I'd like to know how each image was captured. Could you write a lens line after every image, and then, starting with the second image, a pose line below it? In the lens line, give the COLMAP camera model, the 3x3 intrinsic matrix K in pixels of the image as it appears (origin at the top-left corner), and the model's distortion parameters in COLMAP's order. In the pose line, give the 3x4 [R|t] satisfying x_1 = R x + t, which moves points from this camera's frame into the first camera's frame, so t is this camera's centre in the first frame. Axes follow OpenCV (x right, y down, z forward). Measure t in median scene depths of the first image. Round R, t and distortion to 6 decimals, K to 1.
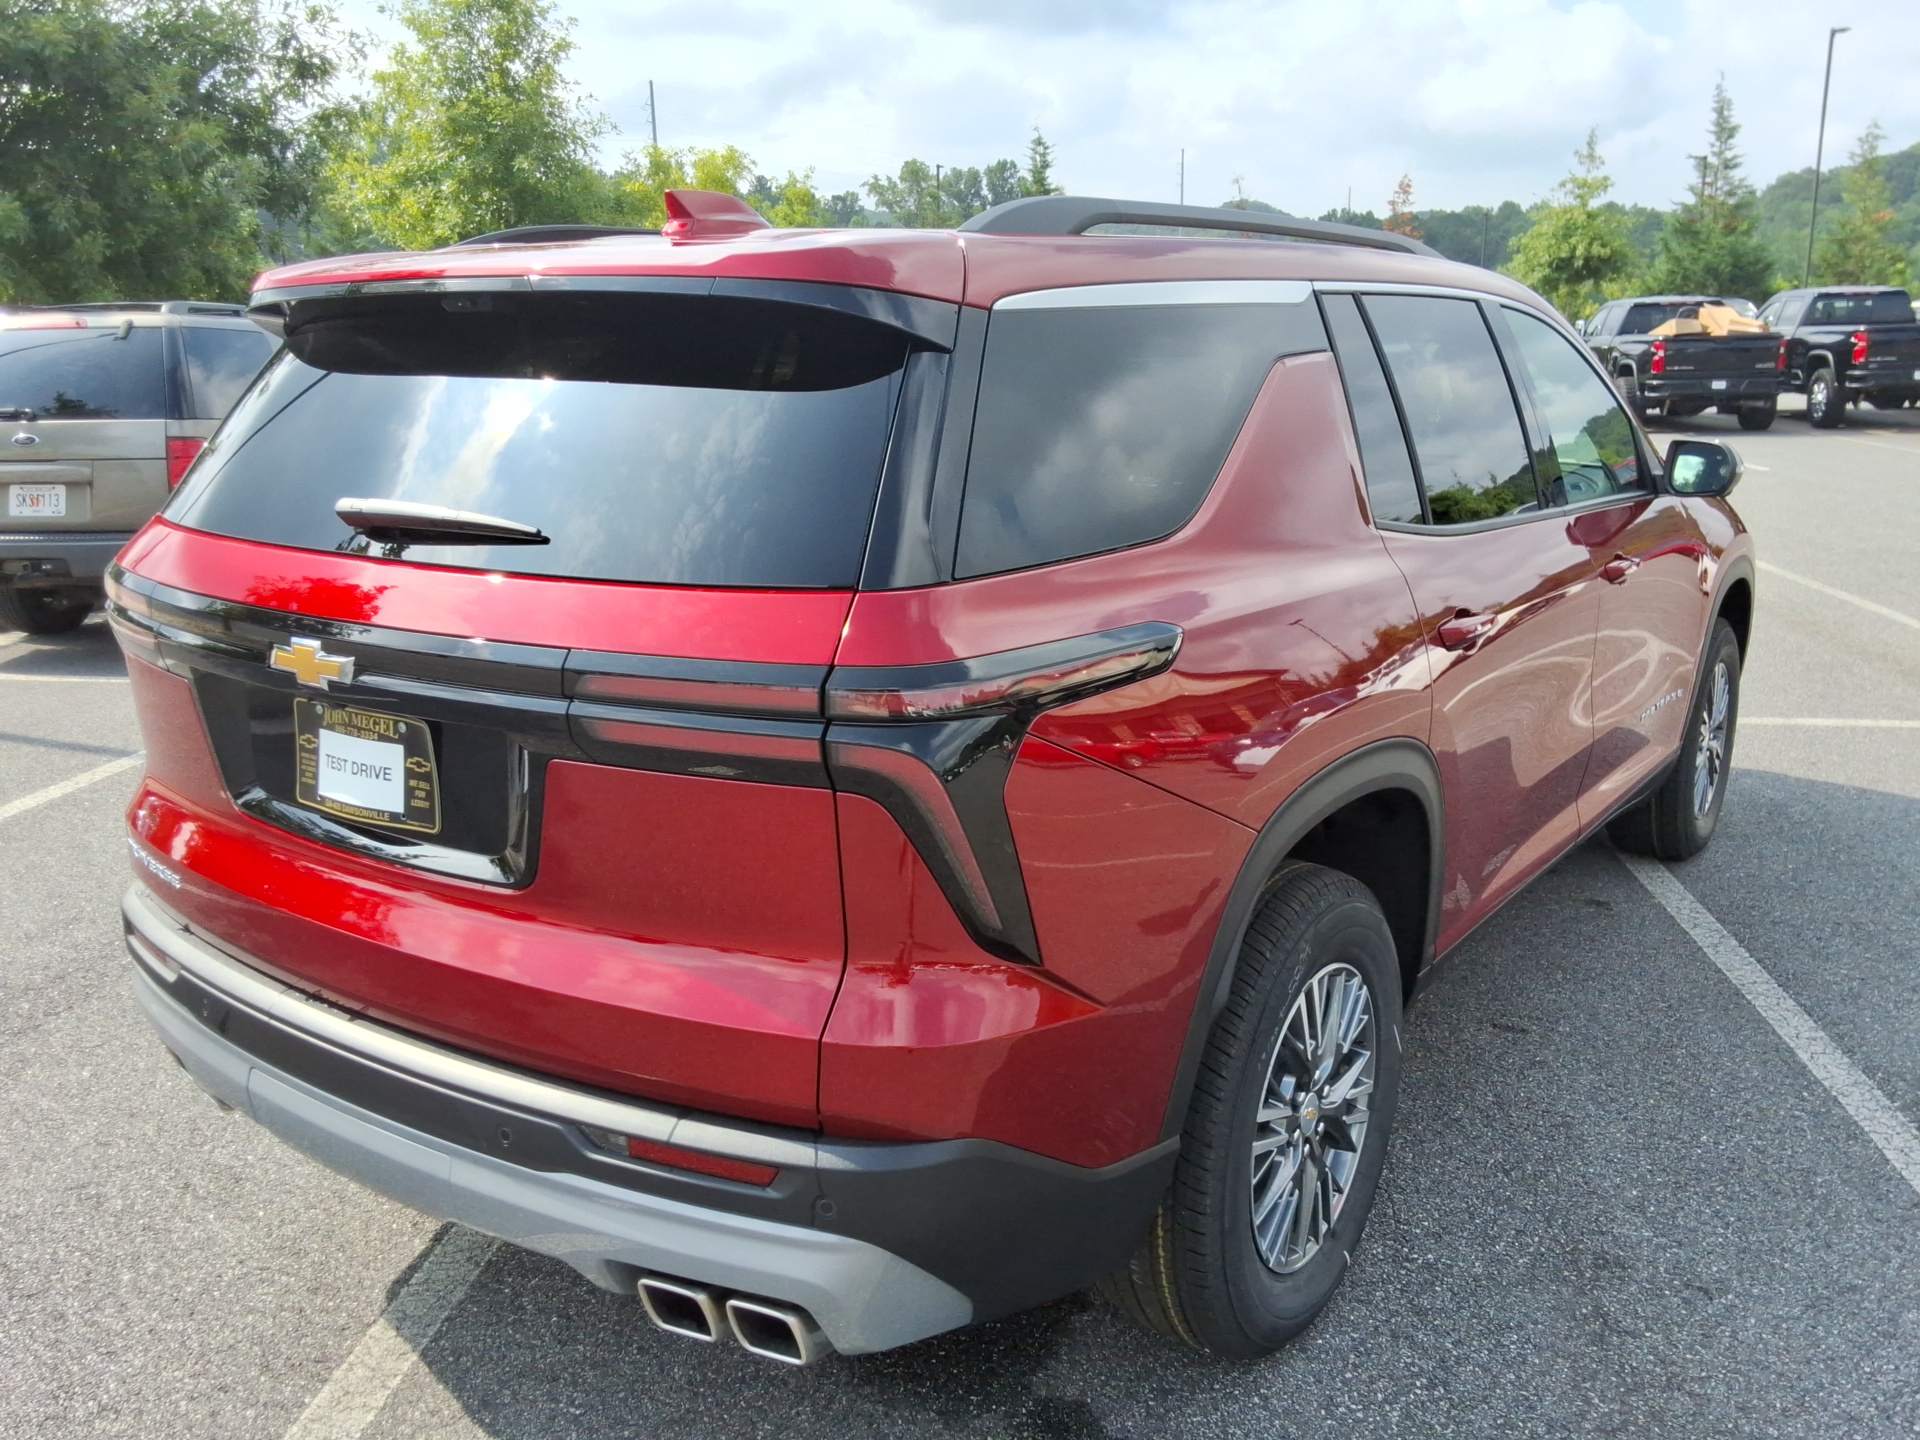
lens RADIAL K [[1540.3, 0, 971.2], [0, 1540.3, 721.7], [0, 0, 1]] dist [0.125497, -0.209888]
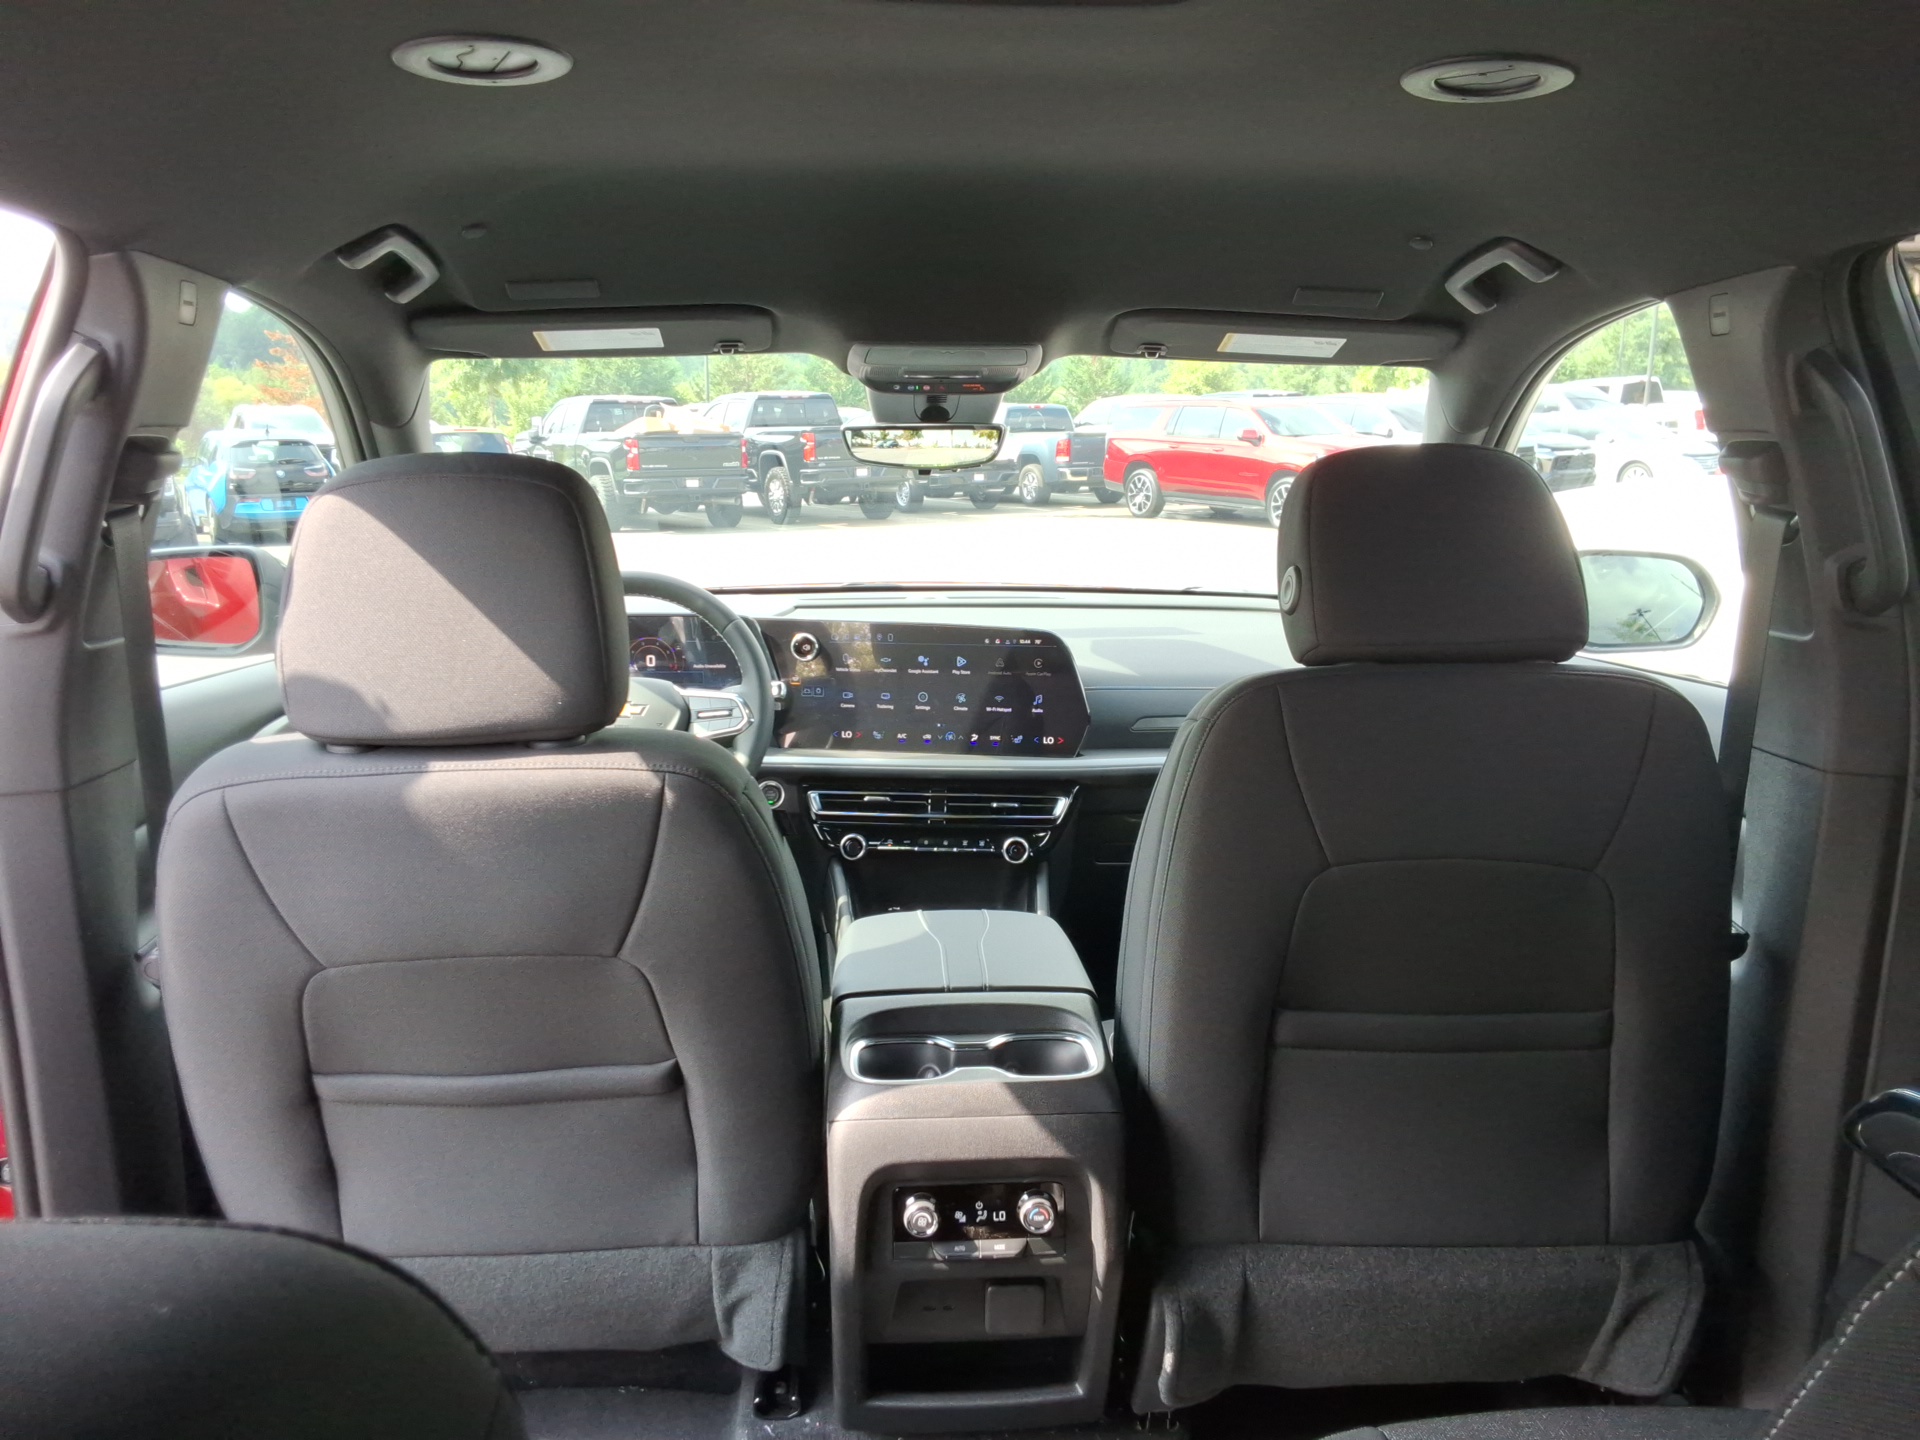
lens RADIAL K [[1560.0, 0, 960.0], [0, 1560.0, 720.0], [0, 0, 1]] dist [0.123848, -0.215641]
pose [[0.787362, -0.098987, 0.608492, -0.014365], [0.138958, 0.990121, -0.018738, -0.025588], [-0.600626, 0.099308, 0.793339, 0.133956]]
